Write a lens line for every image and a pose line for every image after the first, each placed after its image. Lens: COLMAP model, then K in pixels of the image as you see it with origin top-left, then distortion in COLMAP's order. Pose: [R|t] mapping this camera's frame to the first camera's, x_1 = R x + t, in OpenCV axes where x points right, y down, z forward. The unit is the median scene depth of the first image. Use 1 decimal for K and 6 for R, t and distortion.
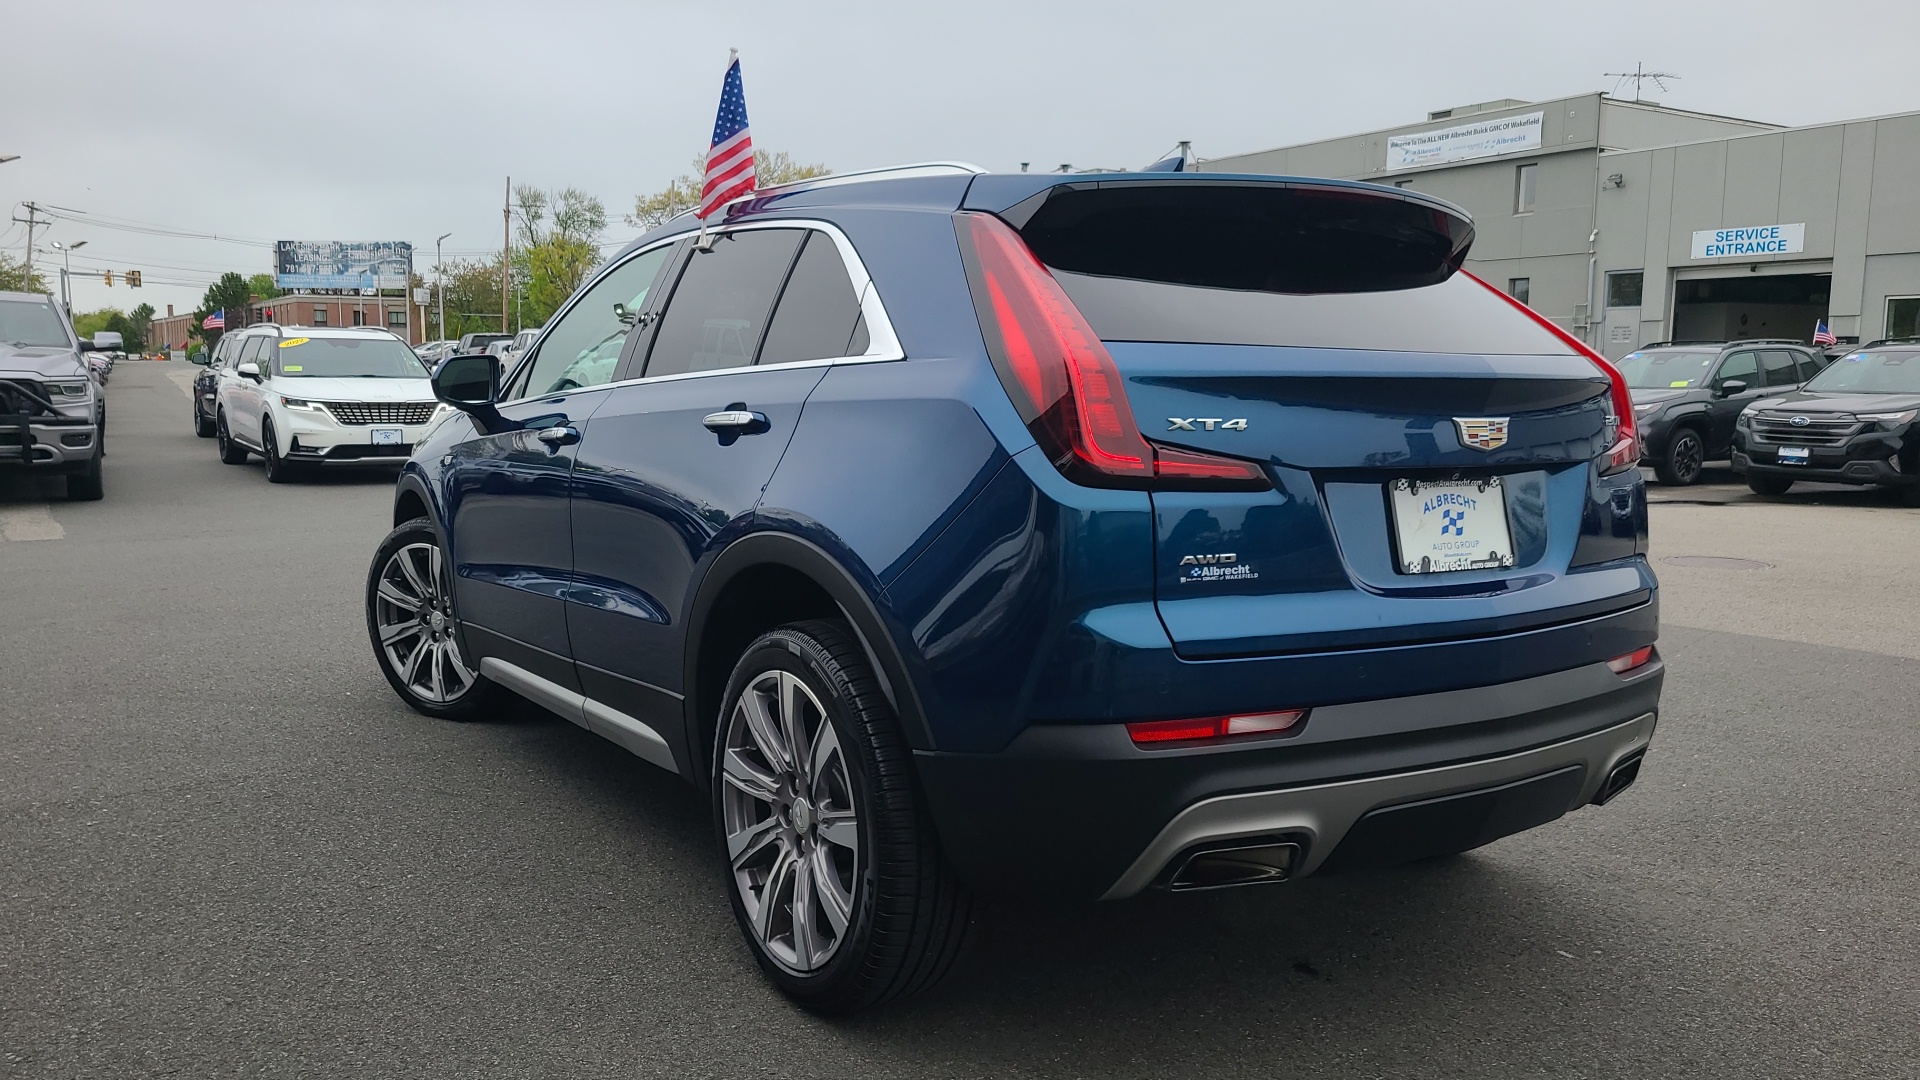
lens RADIAL K [[1420.5, 0, 956.1], [0, 1420.5, 543.0], [0, 0, 1]] dist [0.057253, -0.003302]
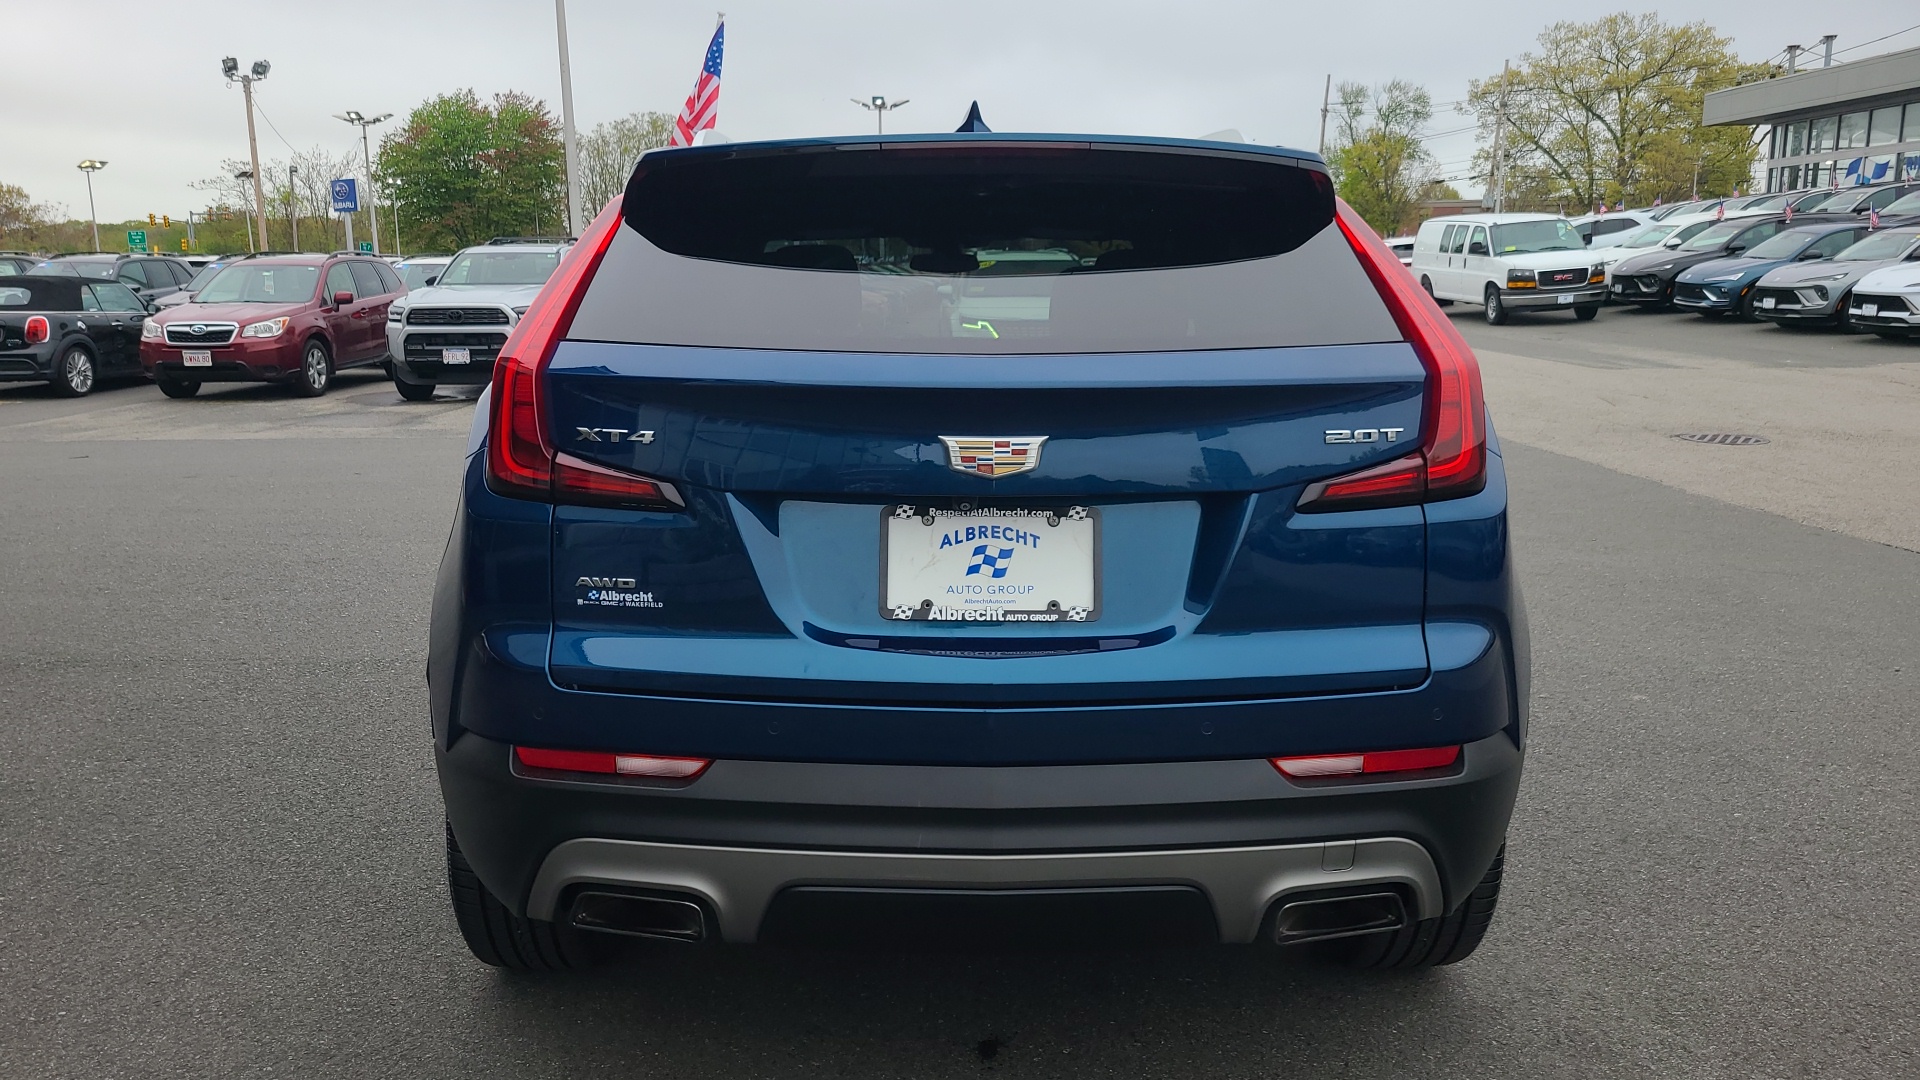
lens RADIAL K [[1434.2, 0, 929.6], [0, 1434.2, 534.4], [0, 0, 1]] dist [0.030086, -0.002840]
pose [[0.834643, 0.085082, -0.544180, 0.125704], [-0.051246, 0.995707, 0.077078, -0.014966], [0.548402, -0.036446, 0.835420, 0.050060]]
